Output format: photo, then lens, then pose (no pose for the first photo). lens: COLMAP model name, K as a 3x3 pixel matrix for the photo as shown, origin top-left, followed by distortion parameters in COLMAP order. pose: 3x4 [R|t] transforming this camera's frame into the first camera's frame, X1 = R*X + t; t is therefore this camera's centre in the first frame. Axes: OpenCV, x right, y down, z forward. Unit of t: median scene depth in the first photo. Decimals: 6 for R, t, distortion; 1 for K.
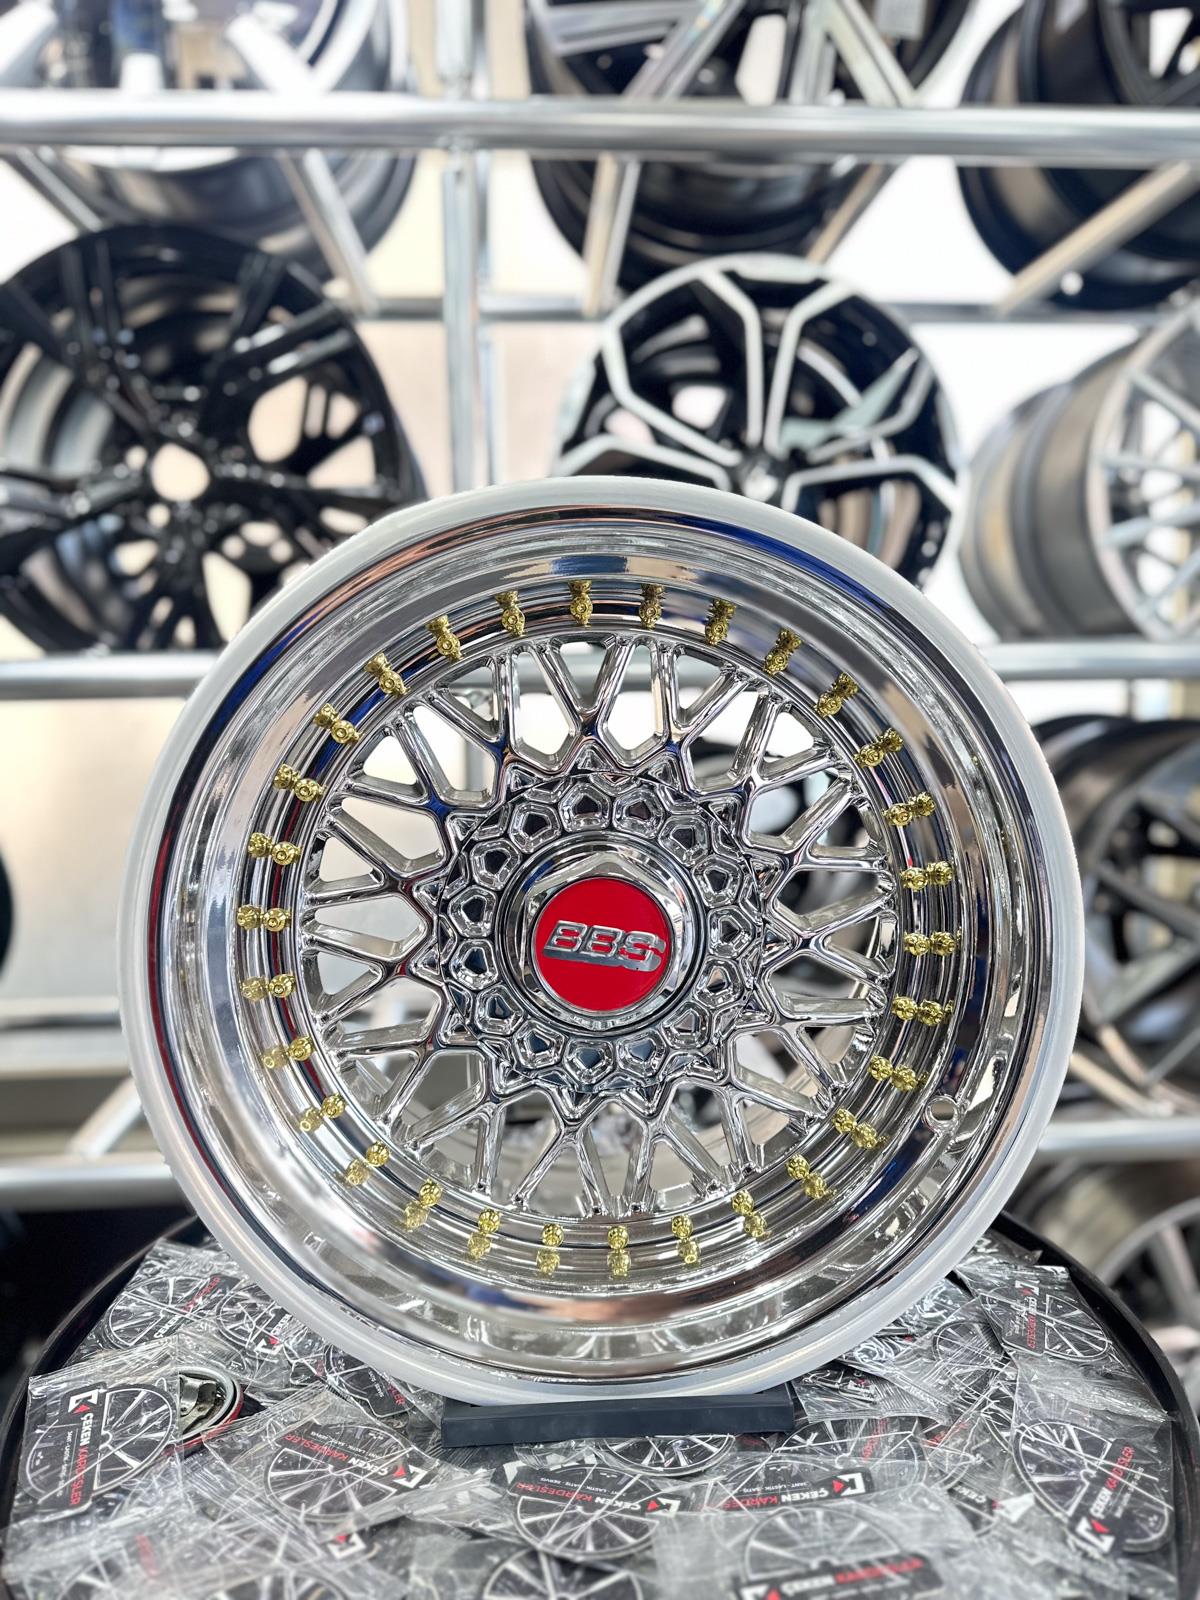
lens RADIAL K [[1121.9, 0, 598.3], [0, 1121.9, 797.5], [0, 0, 1]] dist [0.004495, -0.000592]
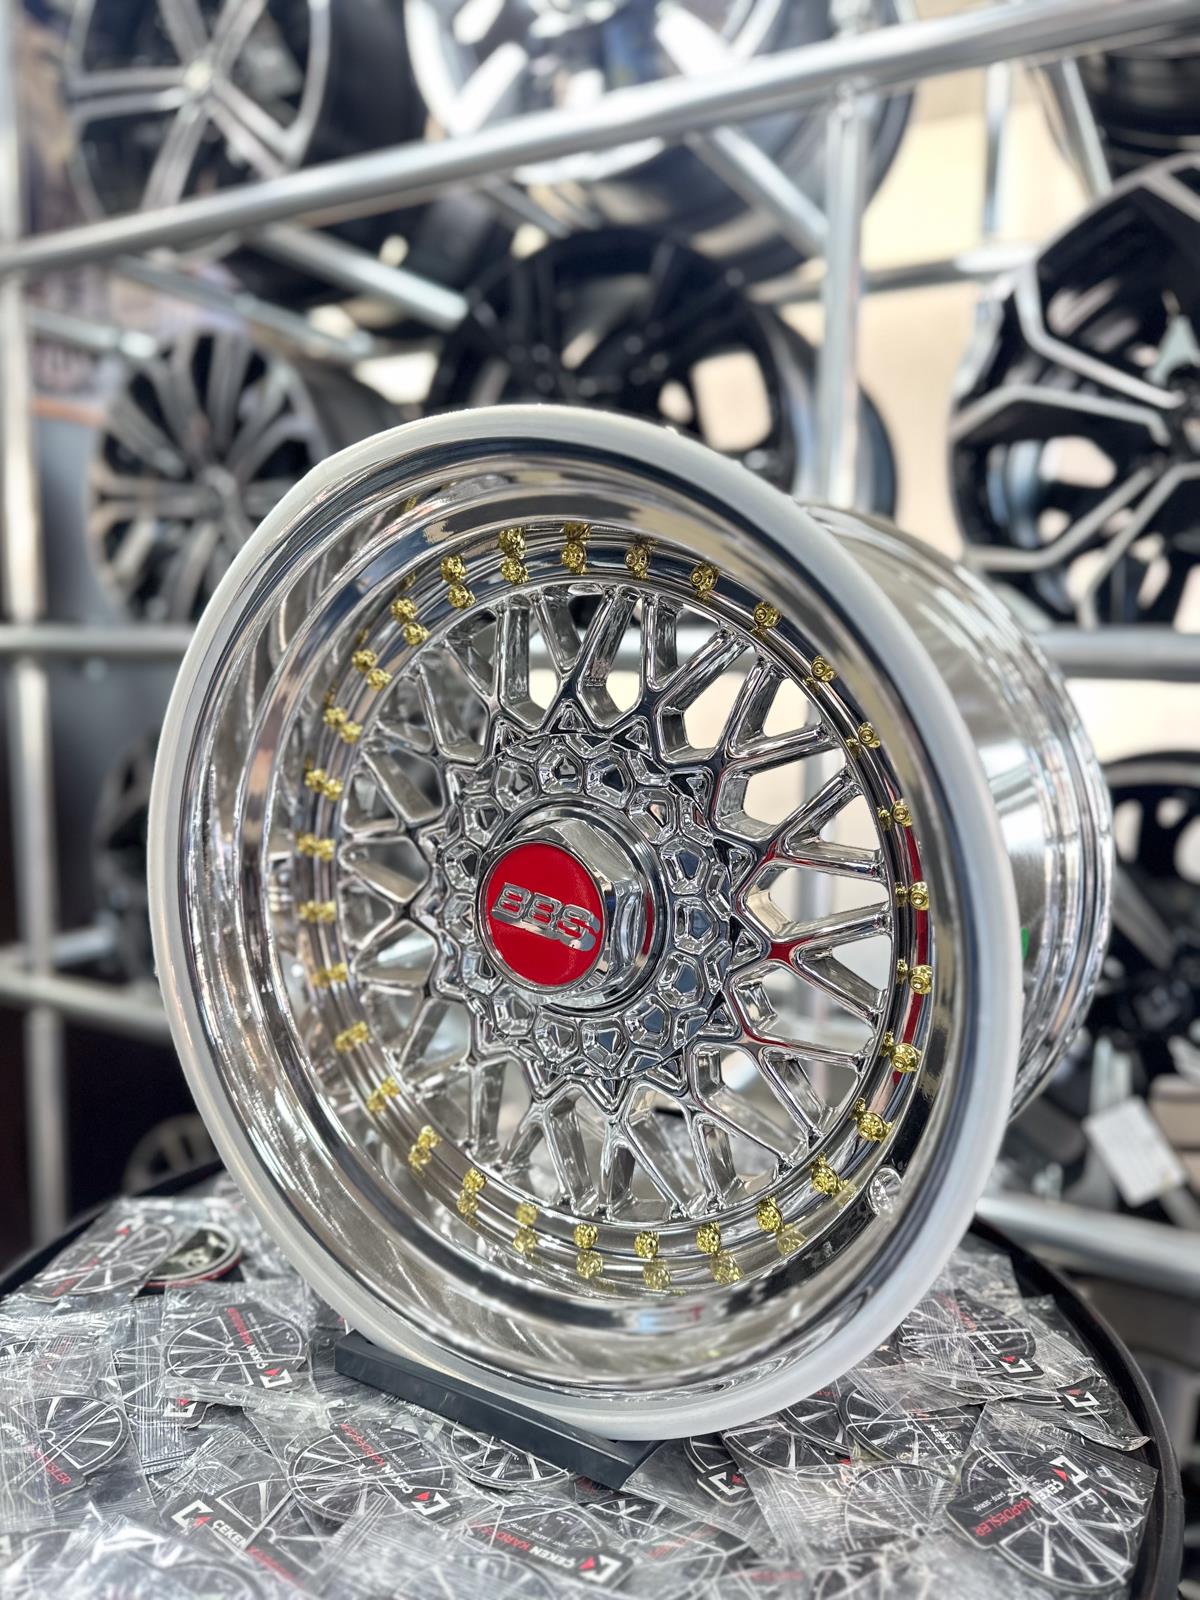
lens RADIAL K [[1121.9, 0, 599.1], [0, 1121.9, 803.0], [0, 0, 1]] dist [0.004495, -0.000592]
pose [[0.845391, 0.094470, -0.525728, 0.527807], [-0.089473, 0.995375, 0.034985, 0.001120], [0.526601, 0.017462, 0.849933, 0.224357]]
